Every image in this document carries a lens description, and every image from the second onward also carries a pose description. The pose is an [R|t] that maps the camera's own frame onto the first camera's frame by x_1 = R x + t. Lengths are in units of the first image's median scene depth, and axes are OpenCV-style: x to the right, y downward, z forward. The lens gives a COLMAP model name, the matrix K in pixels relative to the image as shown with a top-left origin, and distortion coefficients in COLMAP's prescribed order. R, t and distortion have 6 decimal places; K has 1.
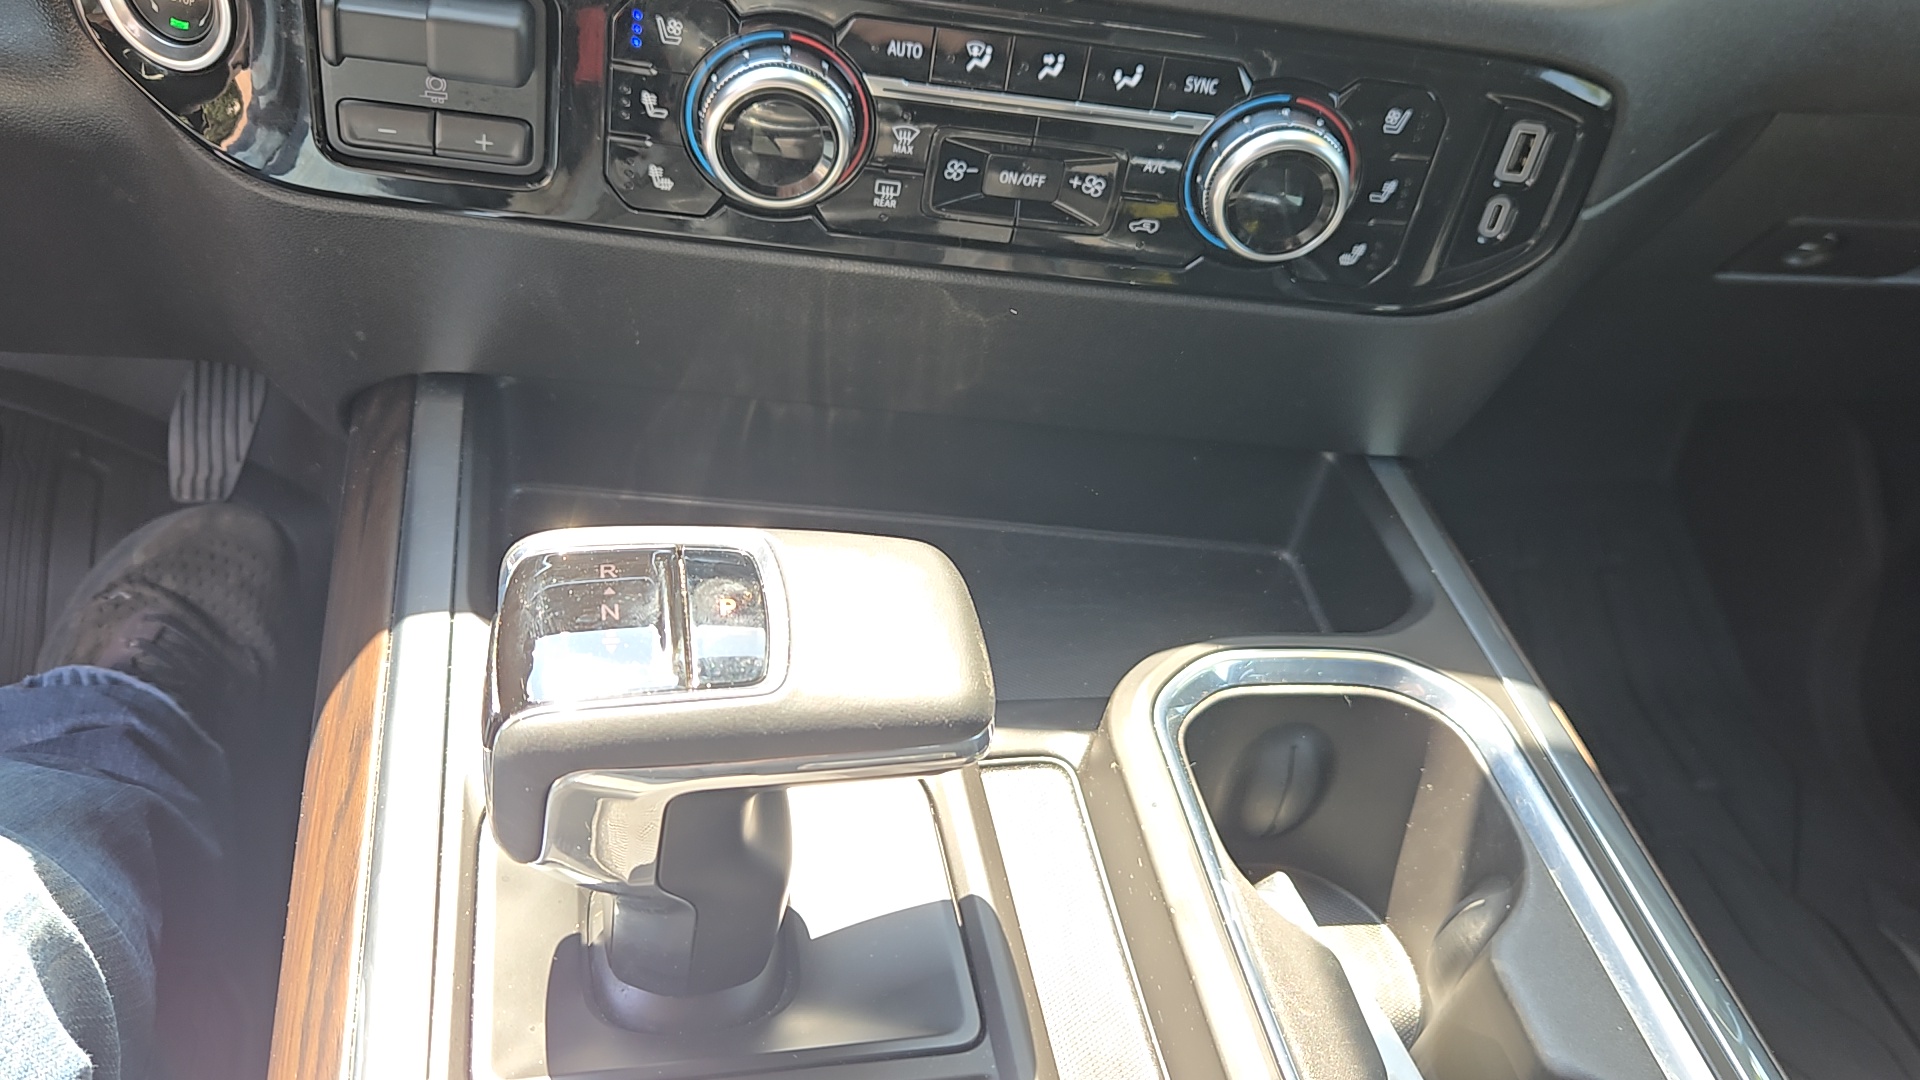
lens RADIAL K [[1632.7, 0, 954.2], [0, 1632.7, 544.6], [0, 0, 1]] dist [-0.004413, -0.012318]
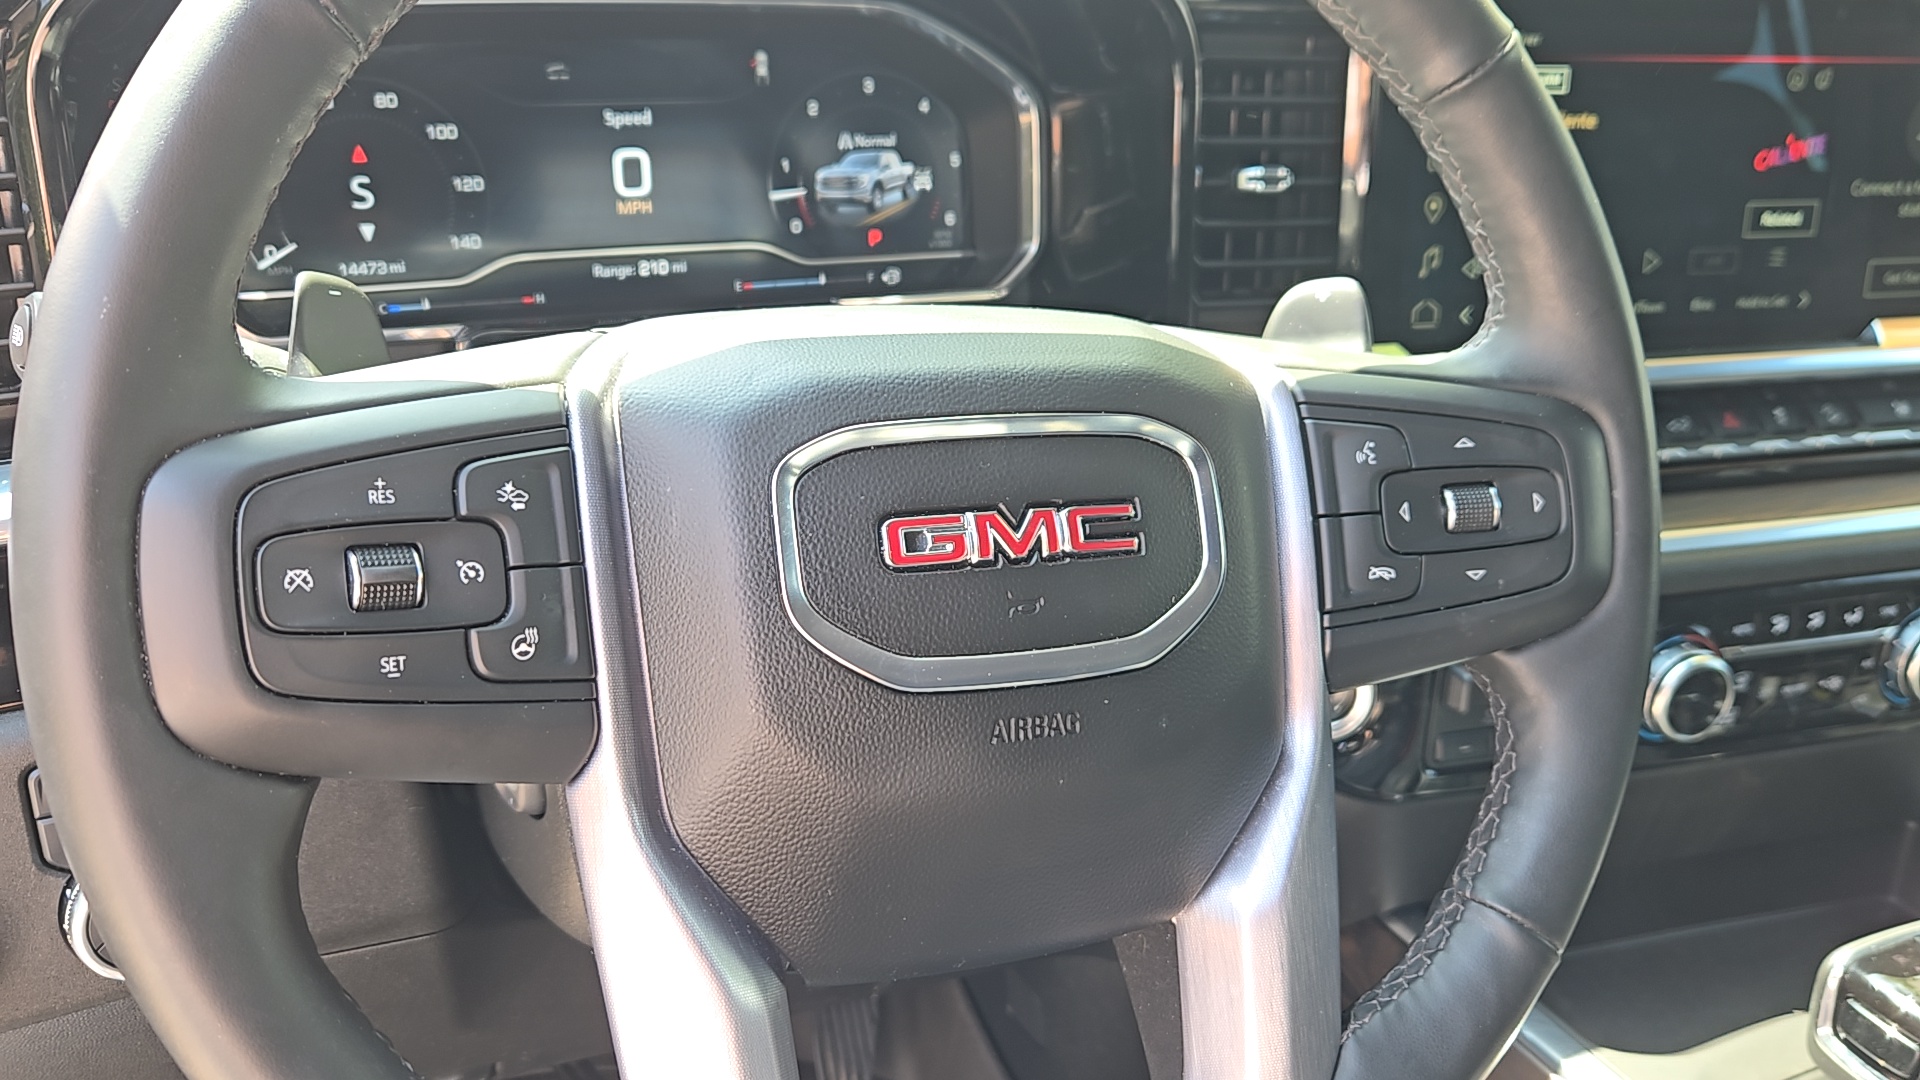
lens RADIAL K [[1632.7, 0, 954.2], [0, 1632.7, 544.6], [0, 0, 1]] dist [-0.004413, -0.012318]
pose [[0.965471, -0.206373, 0.158984, -0.996246], [0.244371, 0.928918, -0.278199, -0.113735], [-0.090271, 0.307444, 0.947275, -0.492841]]
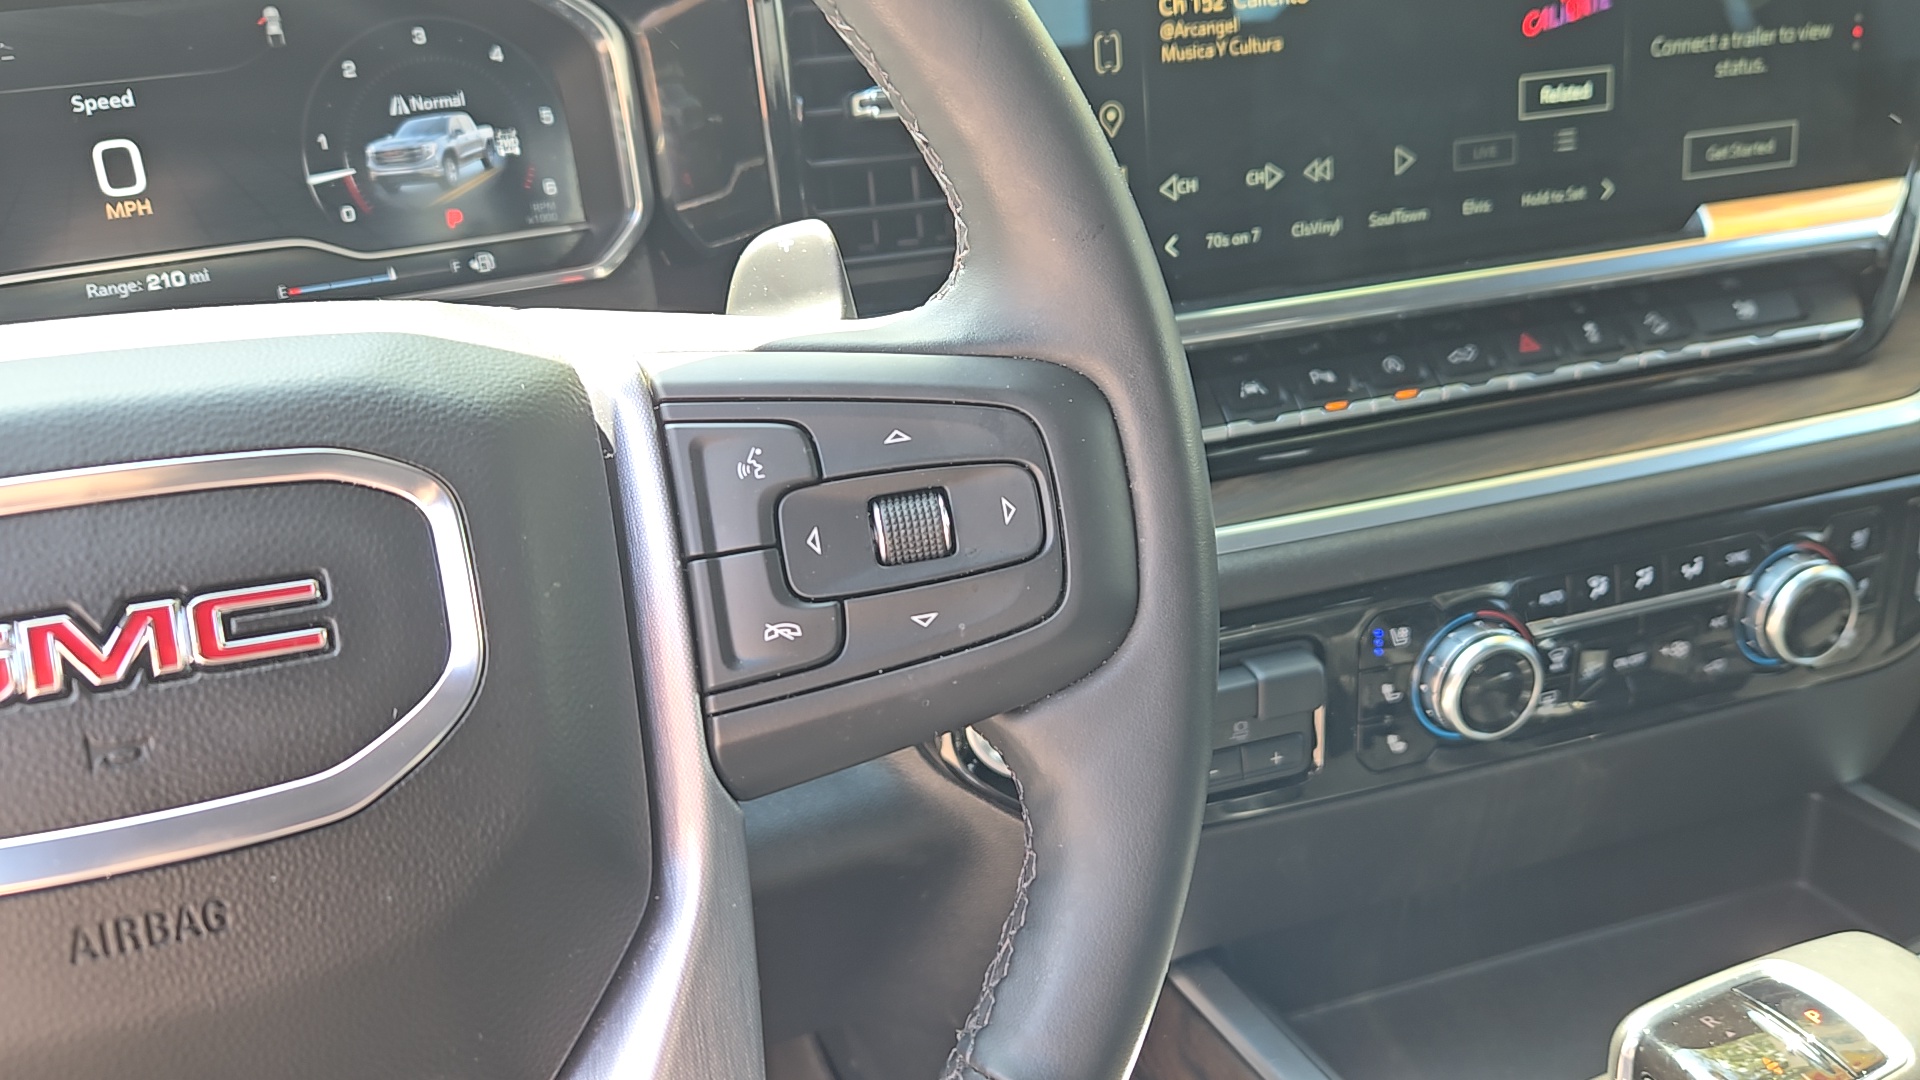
lens RADIAL K [[1632.7, 0, 954.2], [0, 1632.7, 544.6], [0, 0, 1]] dist [-0.004413, -0.012318]
pose [[0.947649, -0.292151, 0.128876, -0.631349], [0.316934, 0.909758, -0.268128, -0.130497], [-0.038912, 0.294937, 0.954724, -0.275524]]
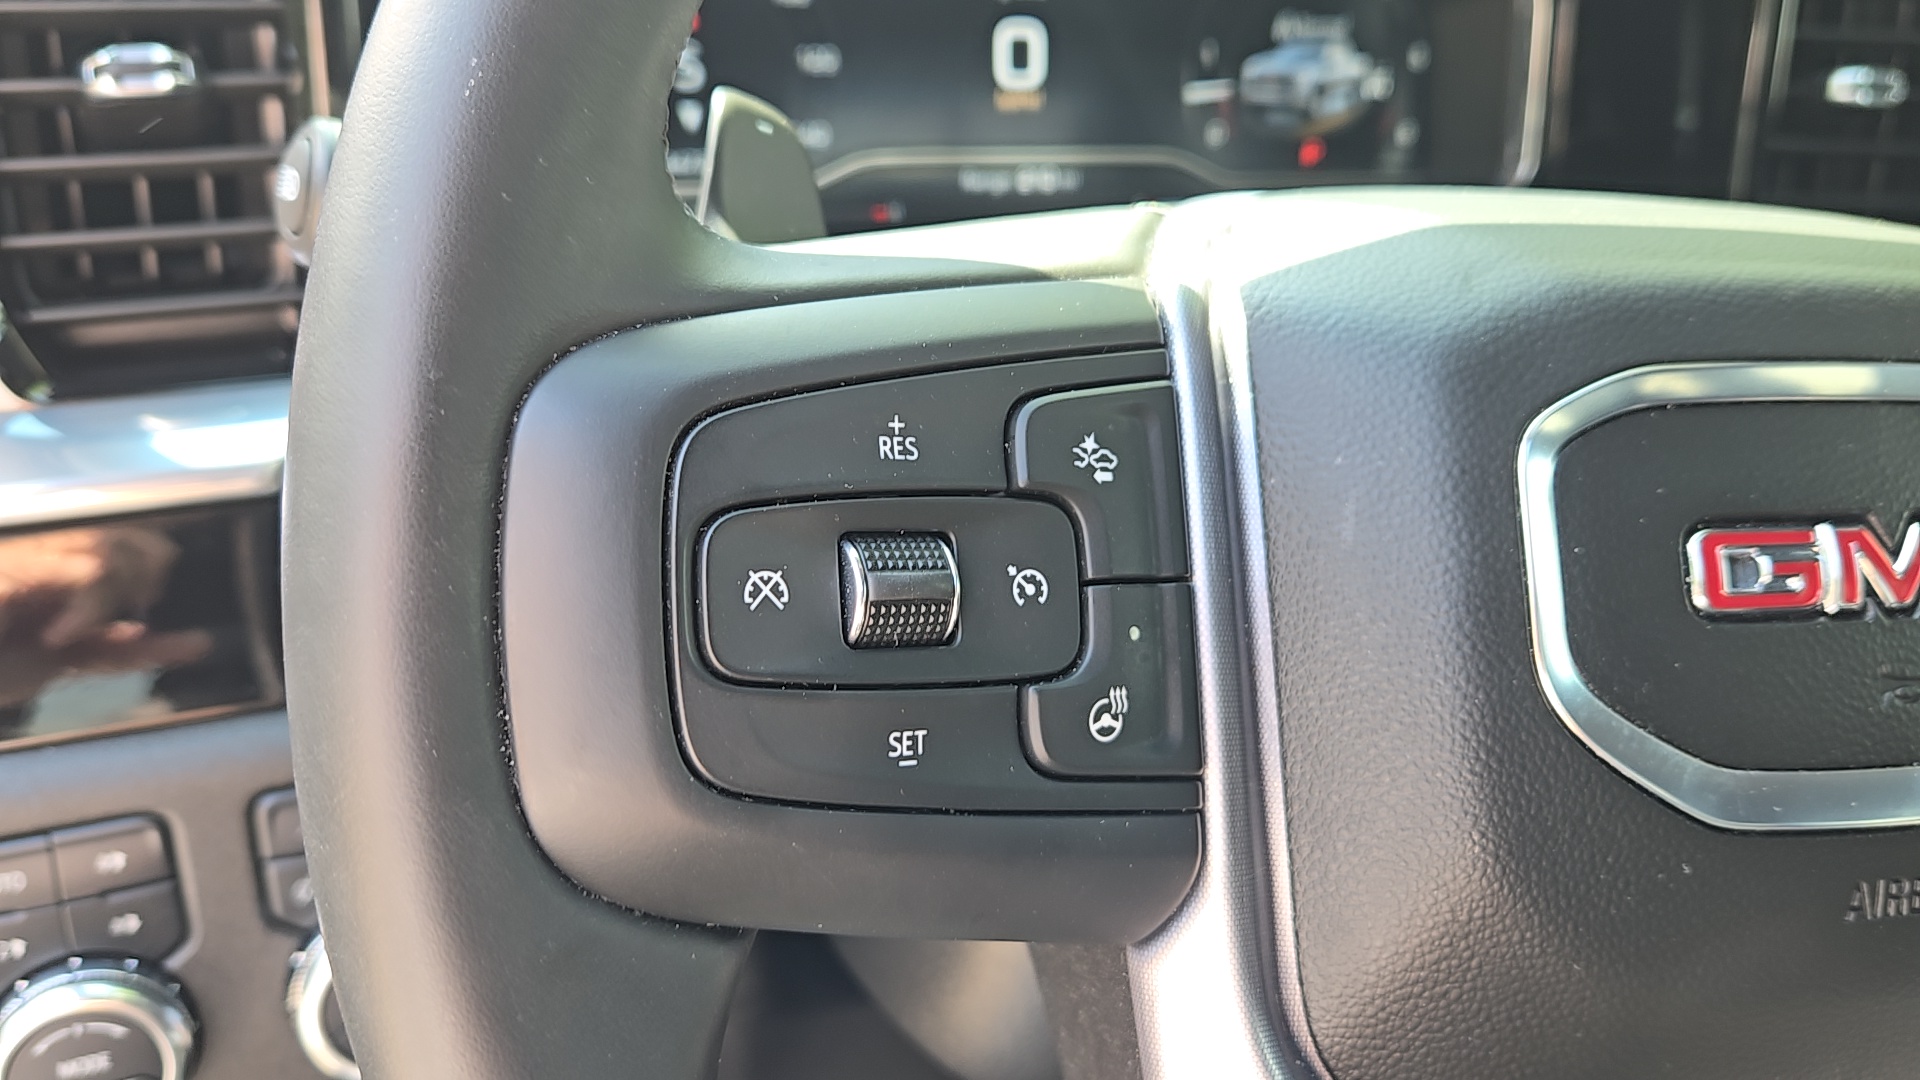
lens RADIAL K [[1667.2, 0, 960.2], [0, 1667.2, 540.6], [0, 0, 1]] dist [-0.023533, -0.007739]
pose [[0.986397, -0.155045, 0.054610, -1.129480], [0.164287, 0.941097, -0.295543, -0.243777], [-0.005571, 0.300494, 0.953767, -0.195091]]
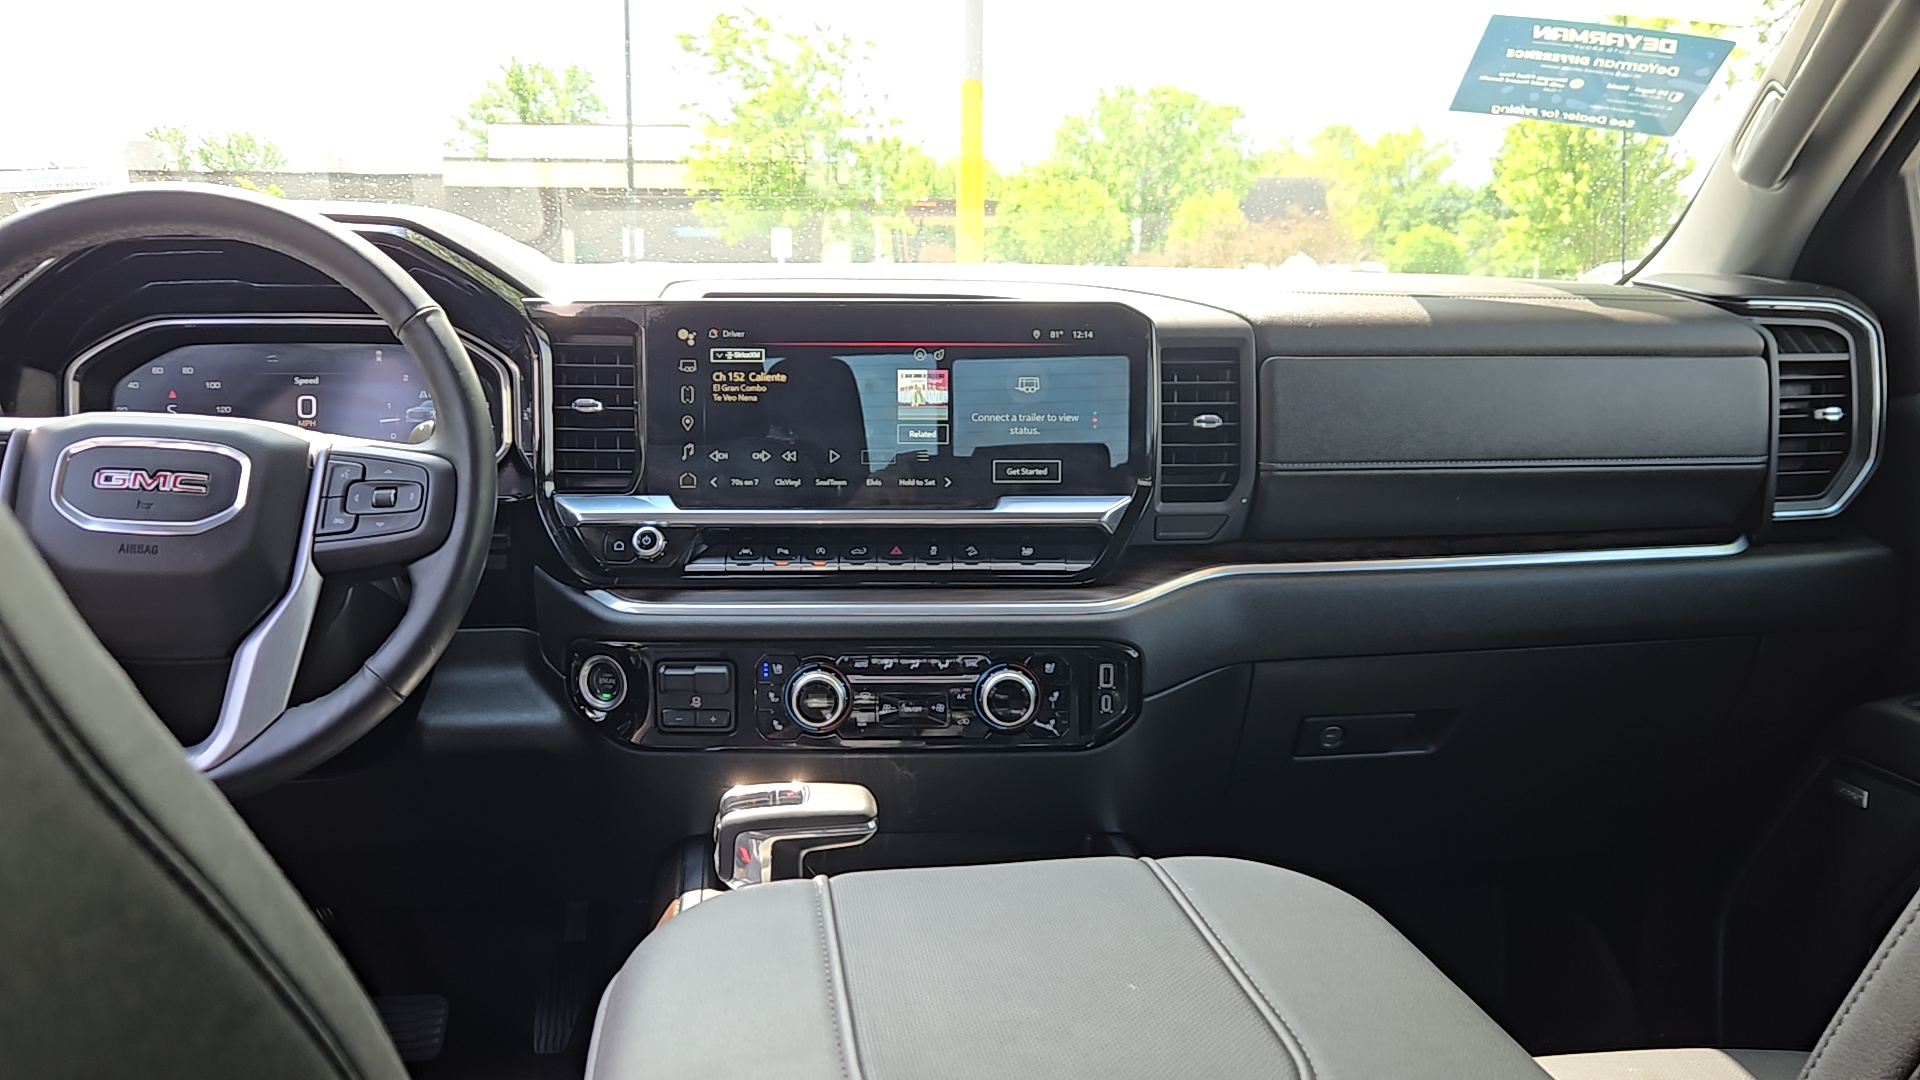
lens RADIAL K [[1600.9, 0, 955.5], [0, 1600.9, 534.1], [0, 0, 1]] dist [0.006899, -0.007905]
pose [[0.985476, -0.151980, -0.075751, 0.351334], [0.086953, 0.834794, -0.543653, 0.959367], [0.145861, 0.529170, 0.835885, -1.308300]]
